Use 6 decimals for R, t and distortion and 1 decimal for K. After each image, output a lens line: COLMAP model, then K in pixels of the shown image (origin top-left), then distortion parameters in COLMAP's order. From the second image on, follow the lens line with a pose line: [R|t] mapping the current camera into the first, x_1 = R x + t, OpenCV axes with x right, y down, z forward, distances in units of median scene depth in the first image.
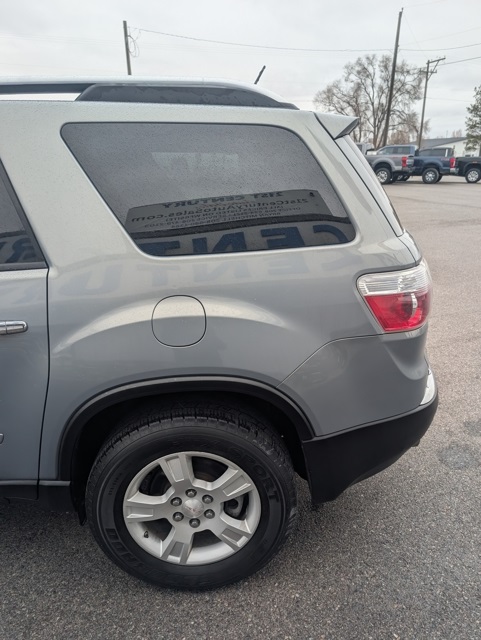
lens RADIAL K [[462.8, 0, 242.5], [0, 462.8, 328.7], [0, 0, 1]] dist [0.010772, -0.000451]
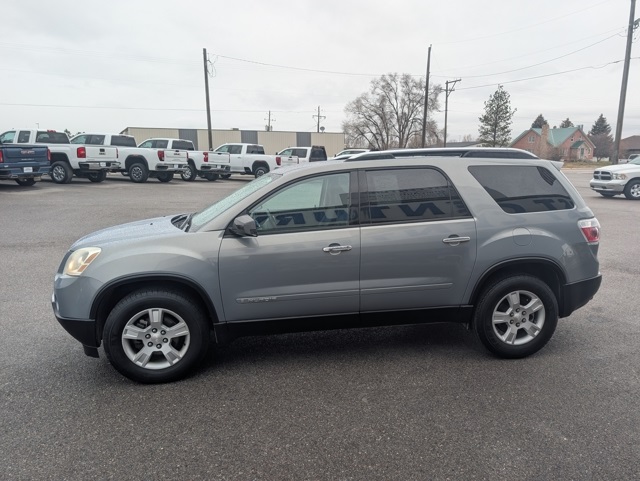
lens RADIAL K [[454.3, 0, 328.0], [0, 454.3, 244.3], [0, 0, 1]] dist [0.022670, -0.025125]
pose [[0.993563, -0.018906, 0.111692, -1.350226], [0.036994, 0.986069, -0.162171, 0.362663], [-0.107070, 0.165259, 0.980421, -1.278689]]
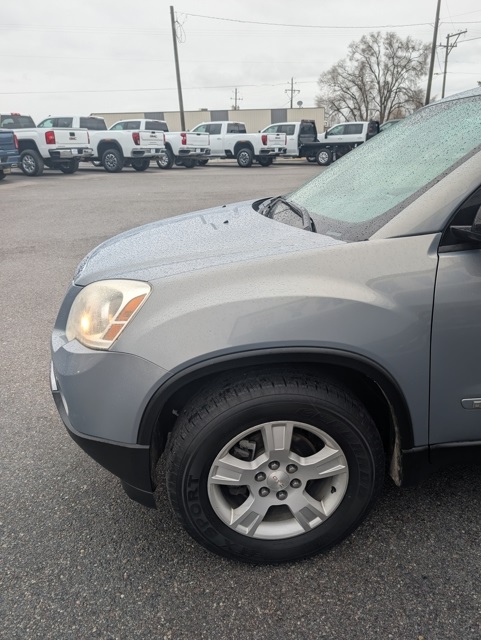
lens RADIAL K [[454.3, 0, 238.9], [0, 454.3, 328.9], [0, 0, 1]] dist [0.022670, -0.025125]
pose [[0.999093, -0.039144, -0.016733, -1.938542], [0.039668, 0.998693, 0.032232, 0.080799], [0.015450, -0.032867, 0.999340, -0.054968]]
